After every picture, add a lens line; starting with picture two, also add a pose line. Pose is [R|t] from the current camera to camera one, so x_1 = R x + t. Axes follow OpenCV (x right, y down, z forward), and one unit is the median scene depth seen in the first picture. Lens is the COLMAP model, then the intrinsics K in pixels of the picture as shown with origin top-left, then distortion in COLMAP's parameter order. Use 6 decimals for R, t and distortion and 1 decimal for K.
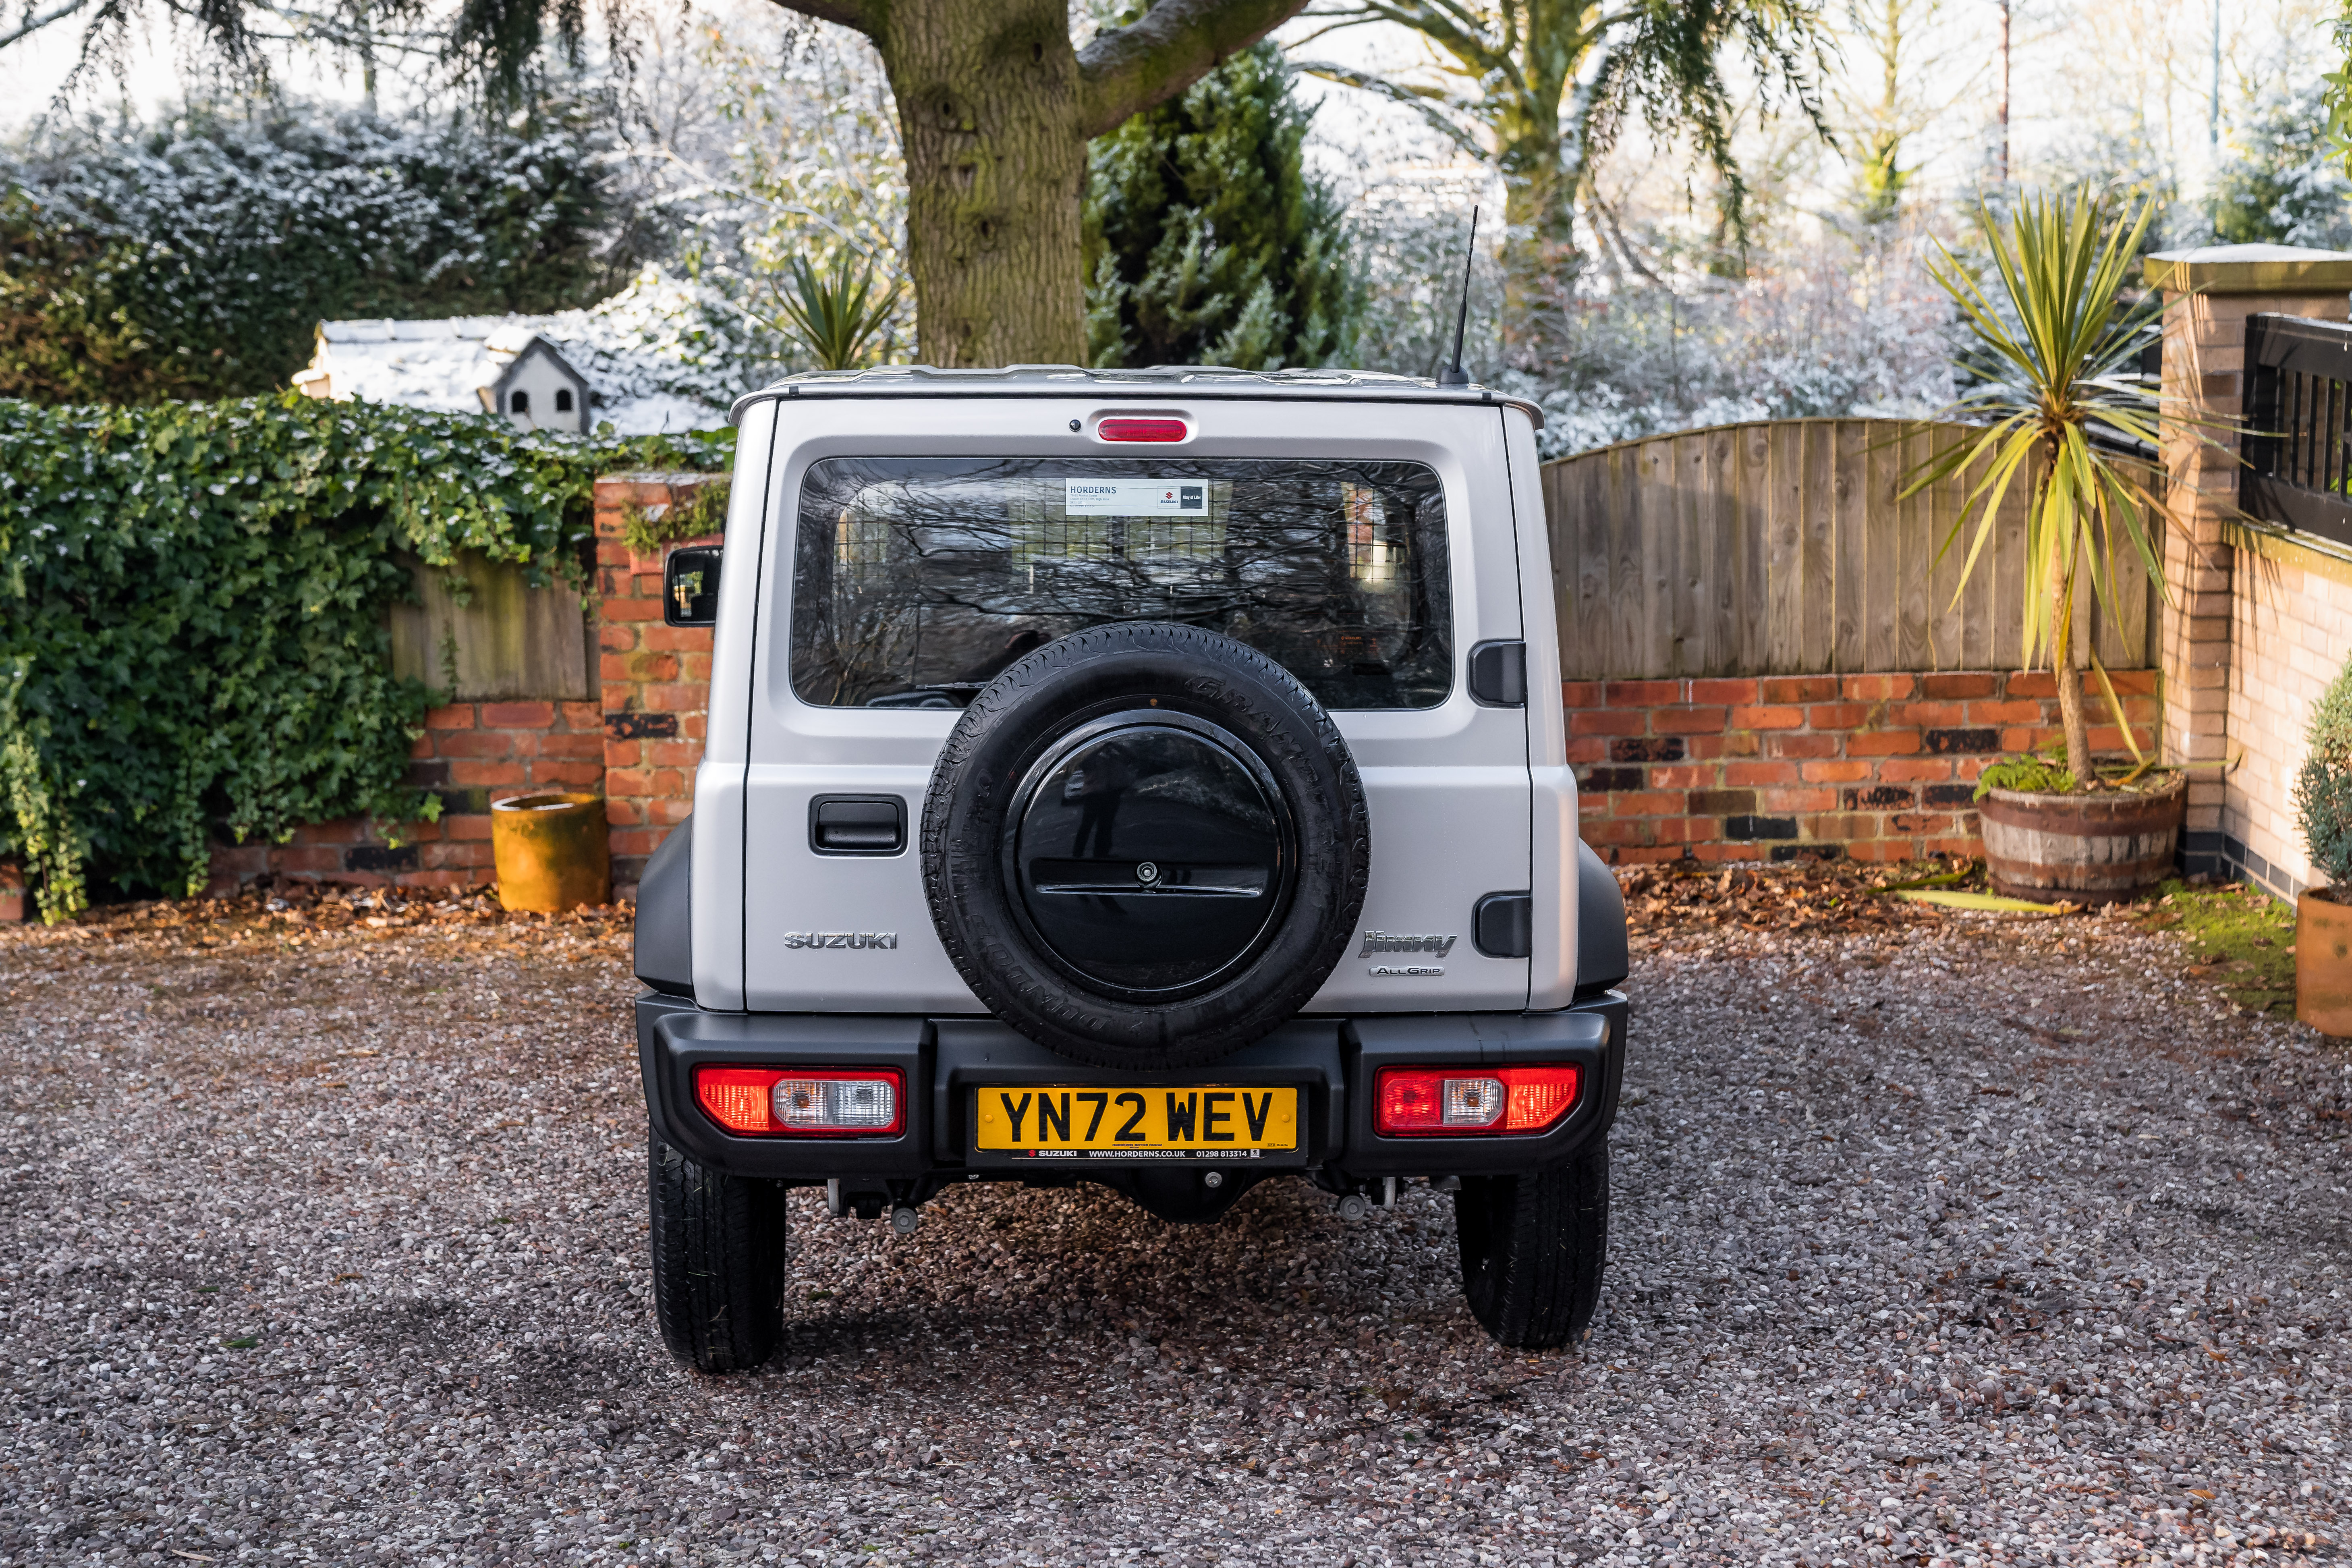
lens RADIAL K [[3497.4, 0, 1151.7], [0, 3497.4, 752.5], [0, 0, 1]] dist [0.036739, -0.089424]
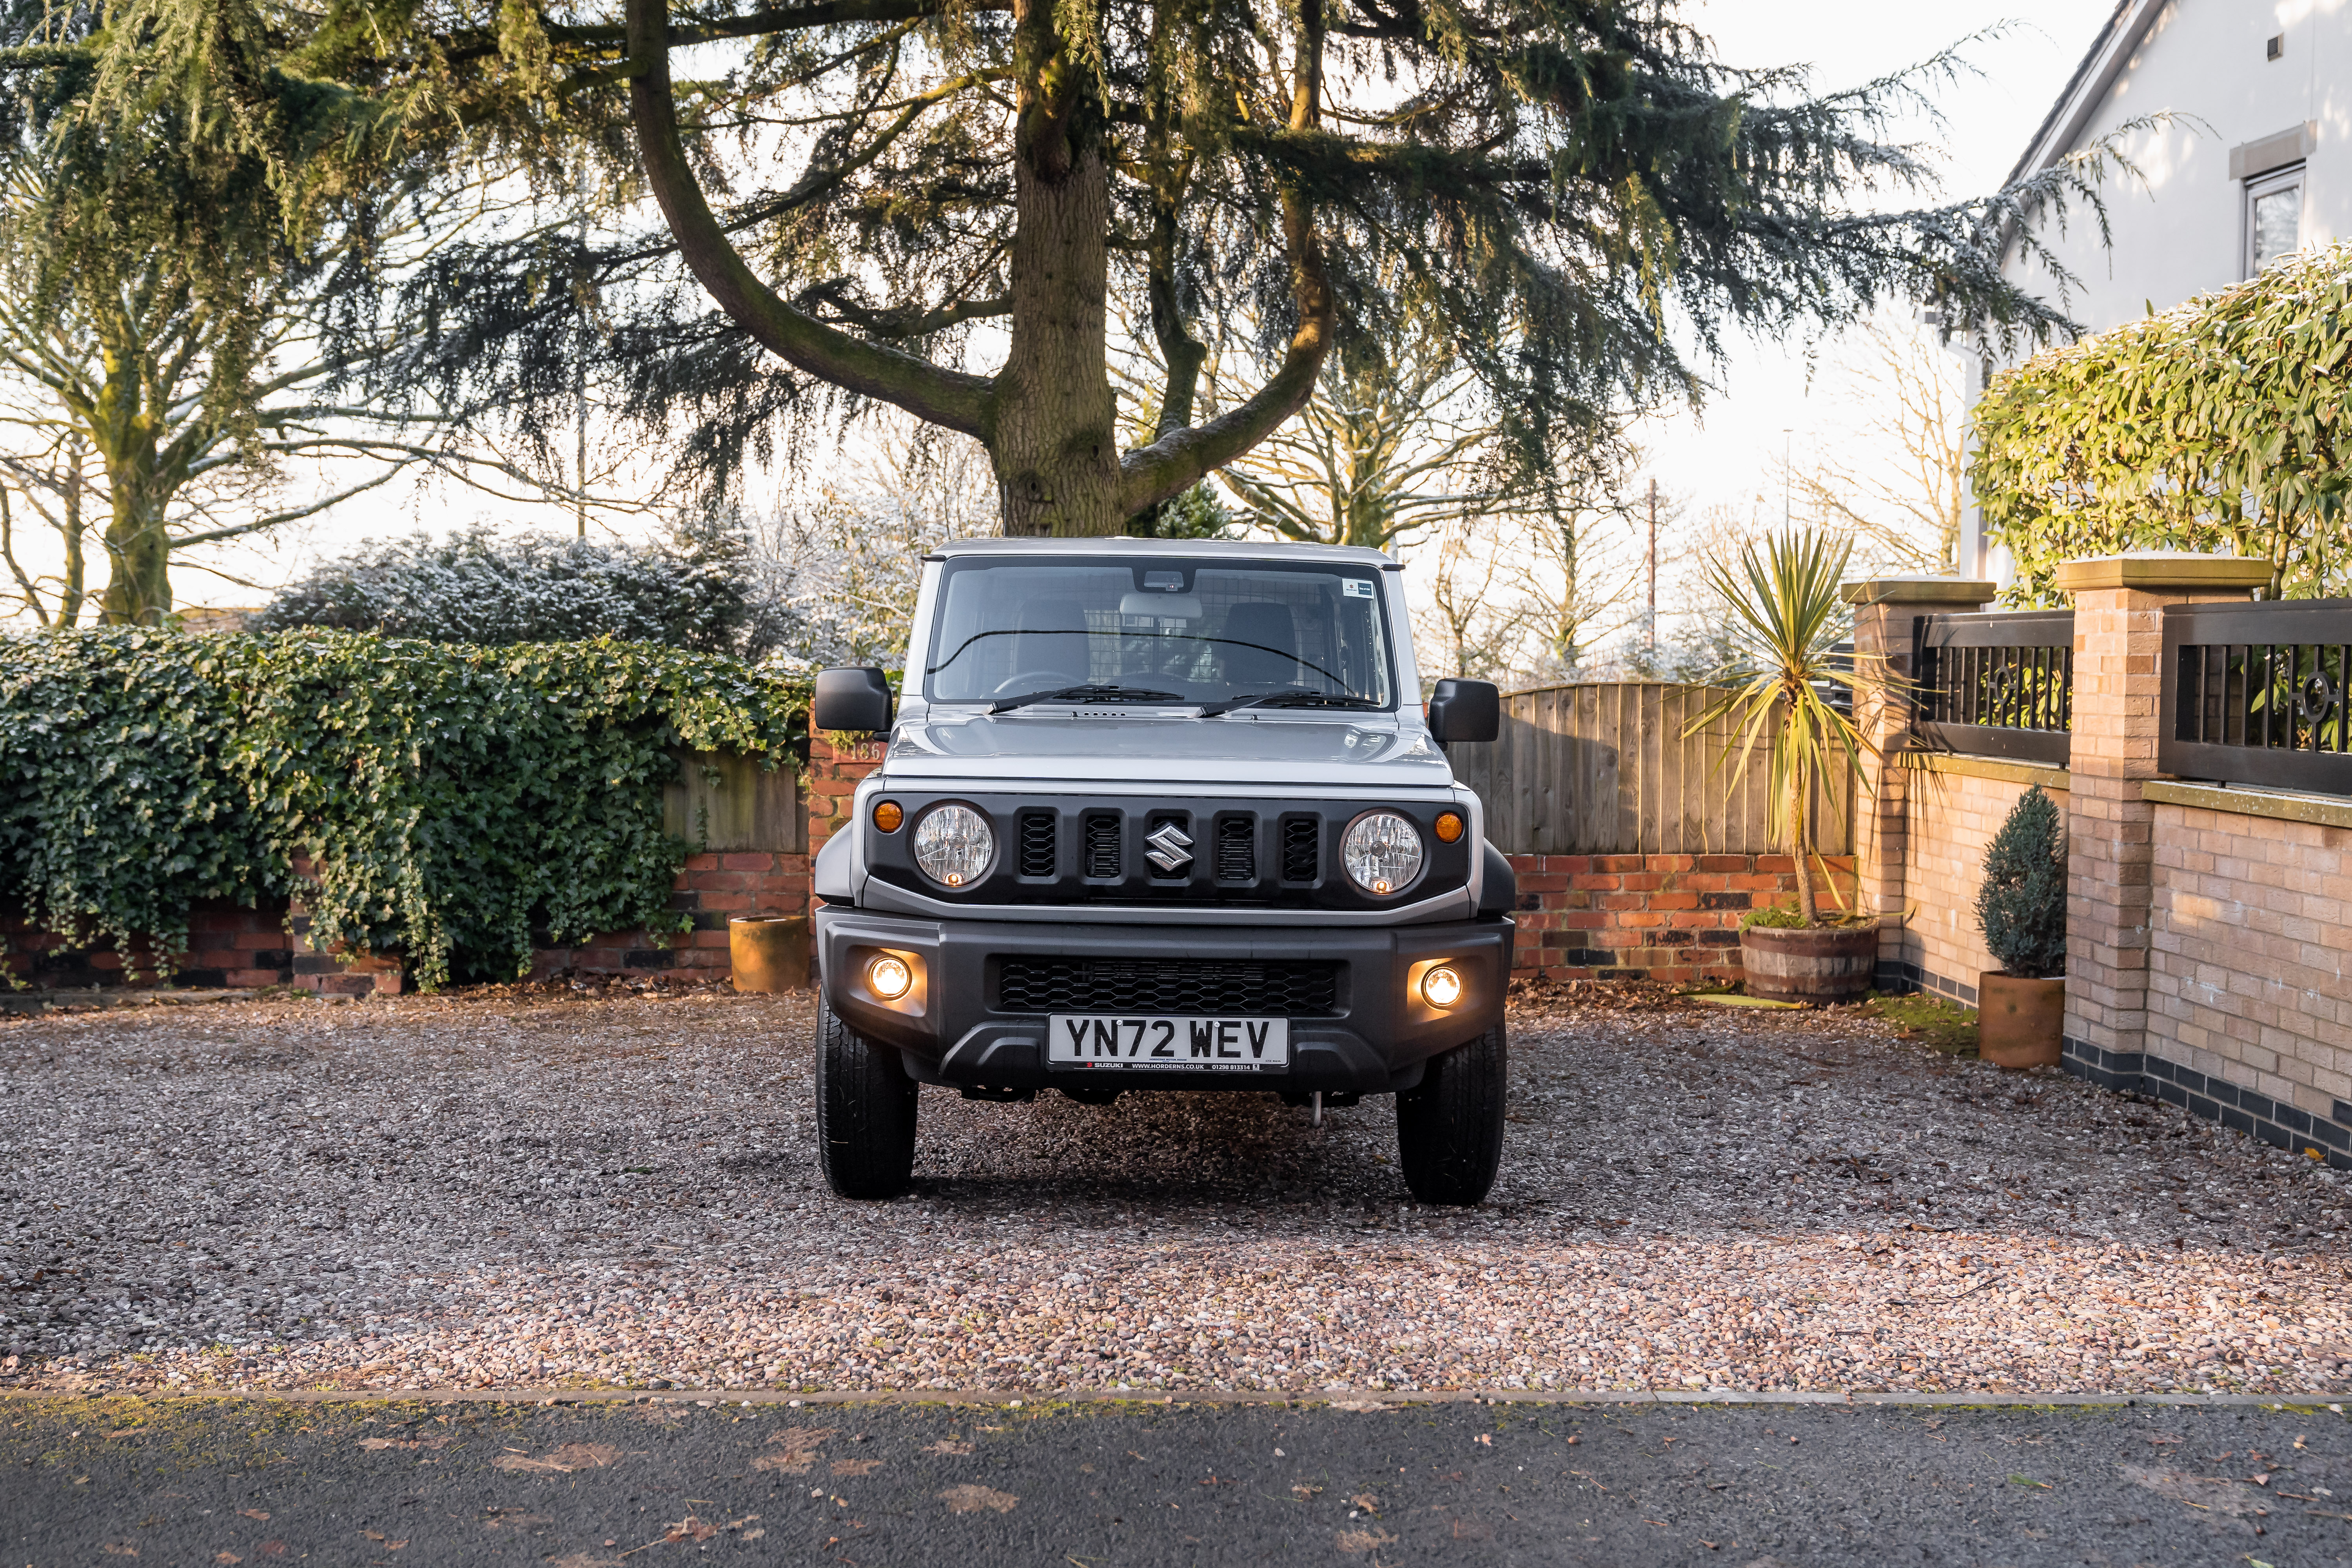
lens RADIAL K [[2359.2, 0, 1164.0], [0, 2359.2, 763.8], [0, 0, 1]] dist [-0.008151, -0.011813]
pose [[0.998661, 0.024335, 0.045656, -0.055853], [-0.018595, 0.992335, -0.122167, 0.068227], [-0.048279, 0.121154, 0.991459, 0.012386]]
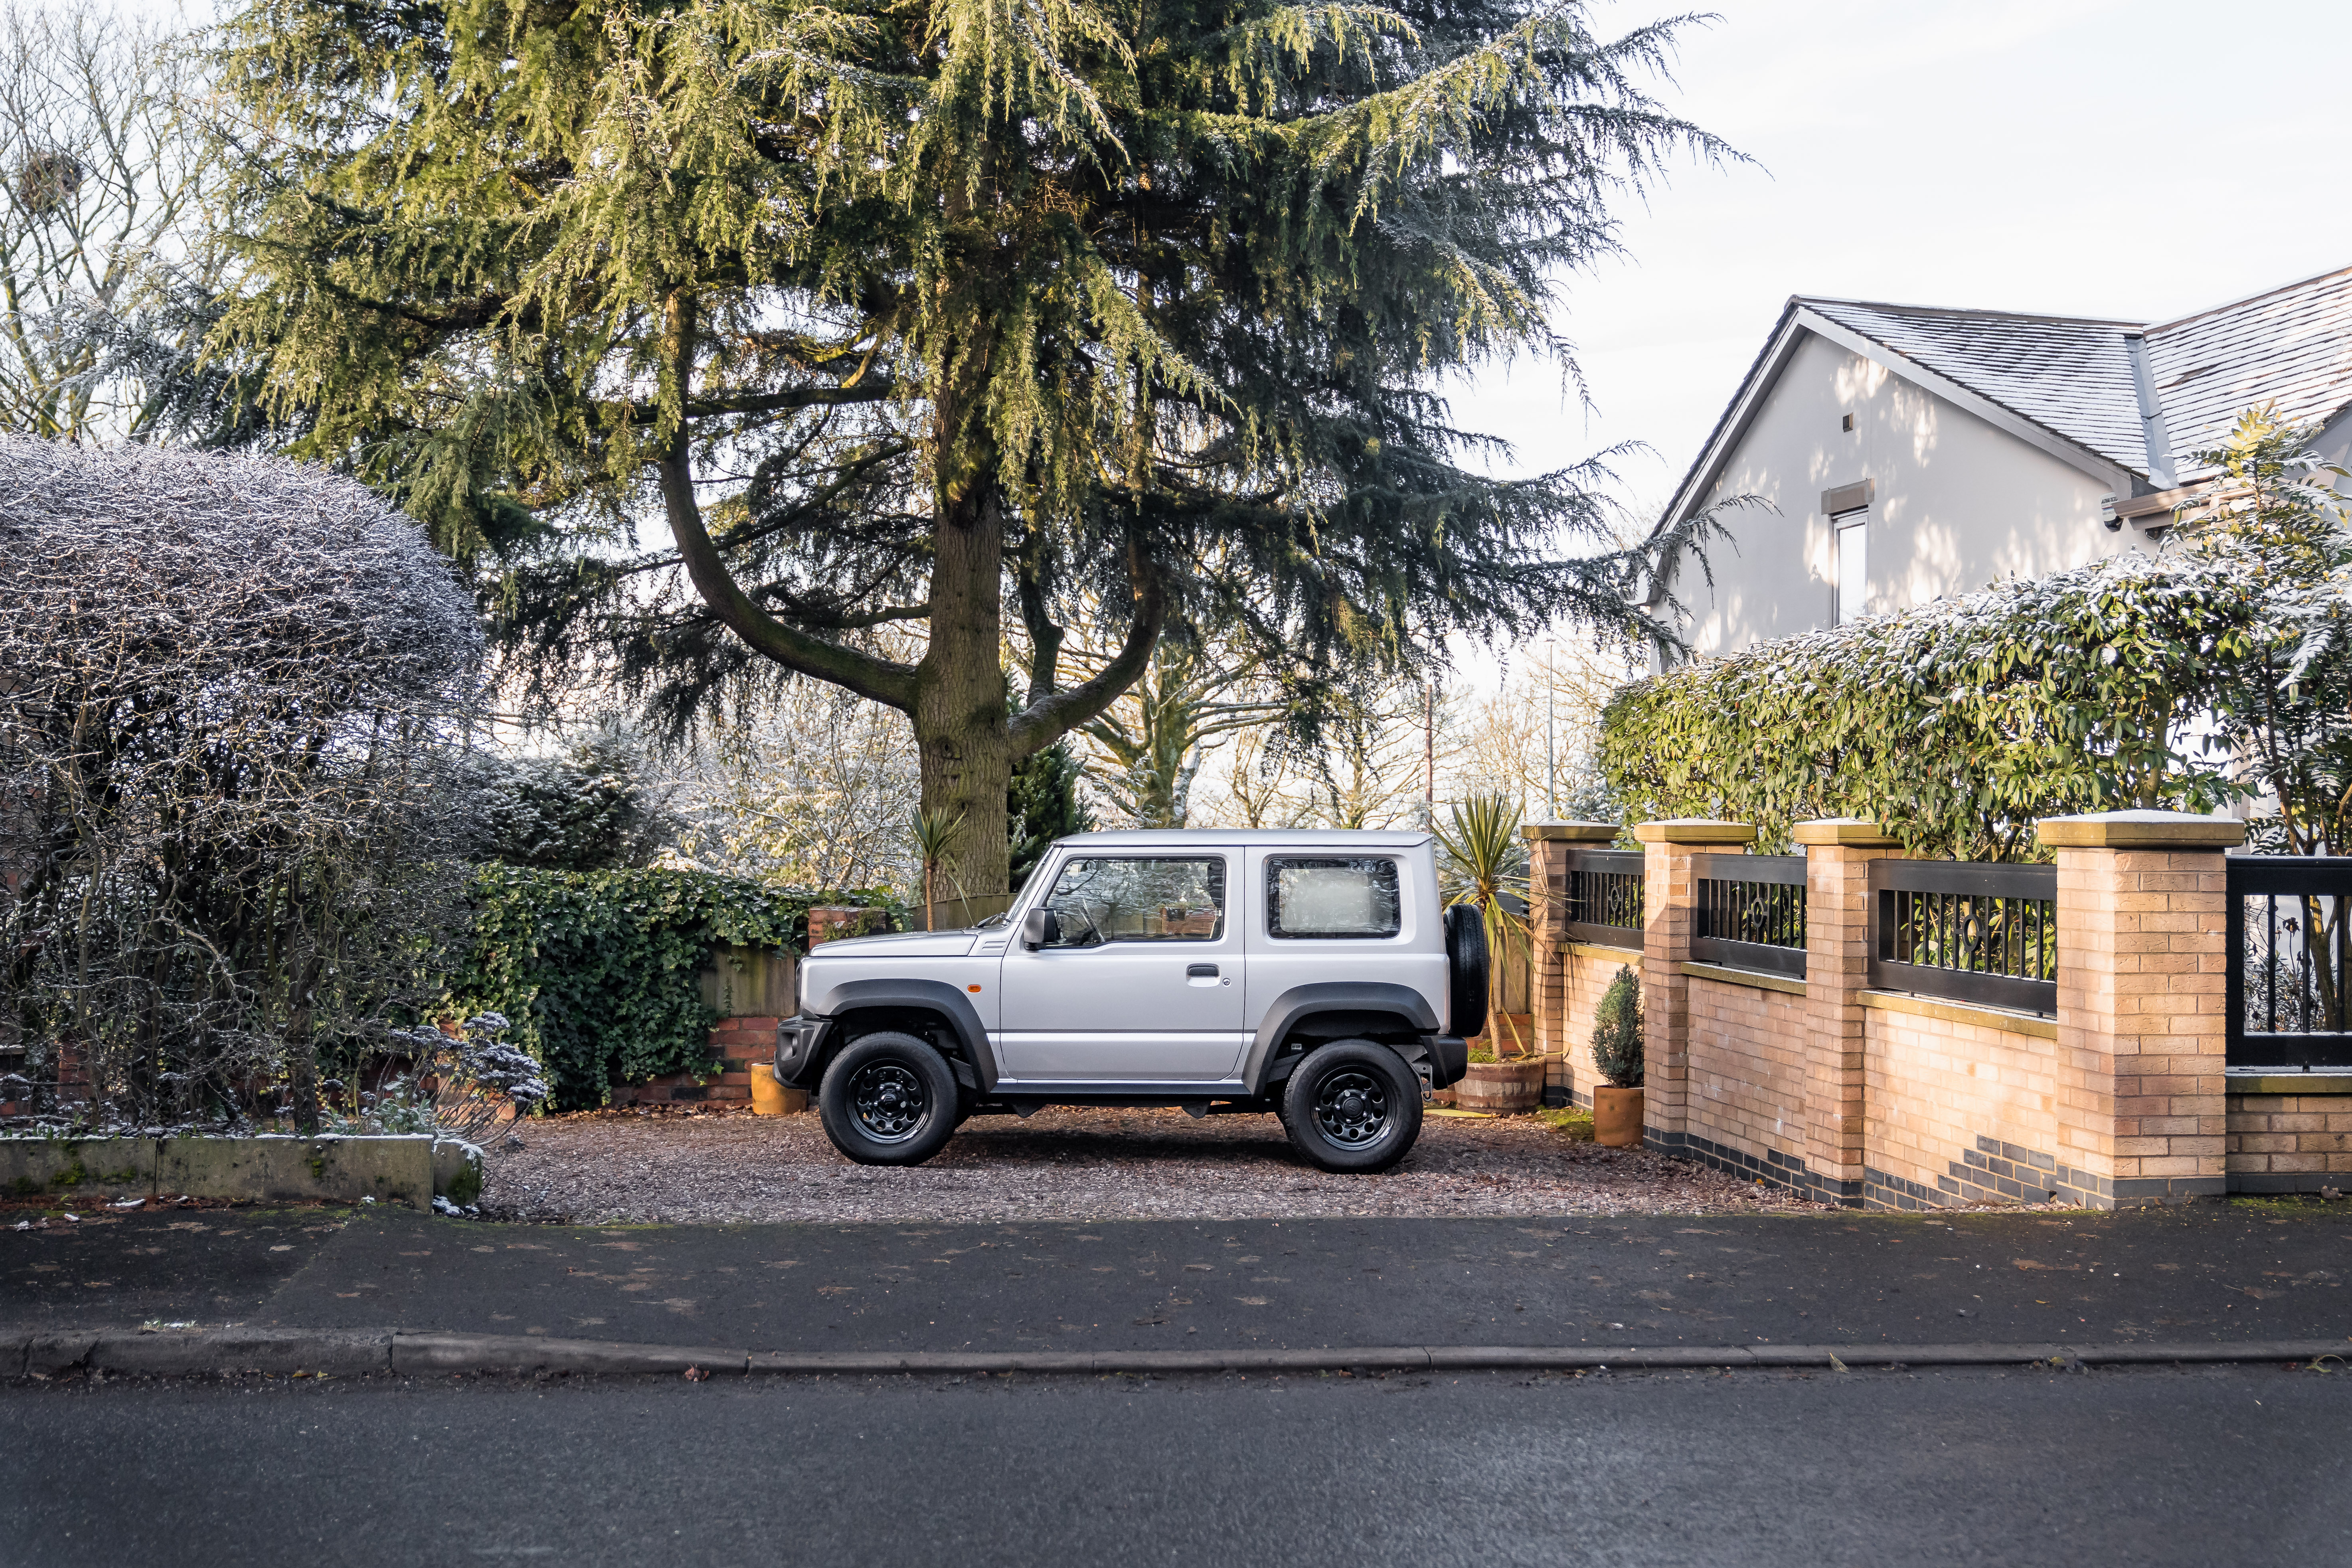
lens RADIAL K [[2451.6, 0, 1168.9], [0, 2451.6, 760.7], [0, 0, 1]] dist [-0.001979, -0.002144]
pose [[0.990611, 0.029770, 0.133433, -0.145641], [-0.003007, 0.980513, -0.196433, 0.125092], [-0.136681, 0.194187, 0.971396, -0.483427]]
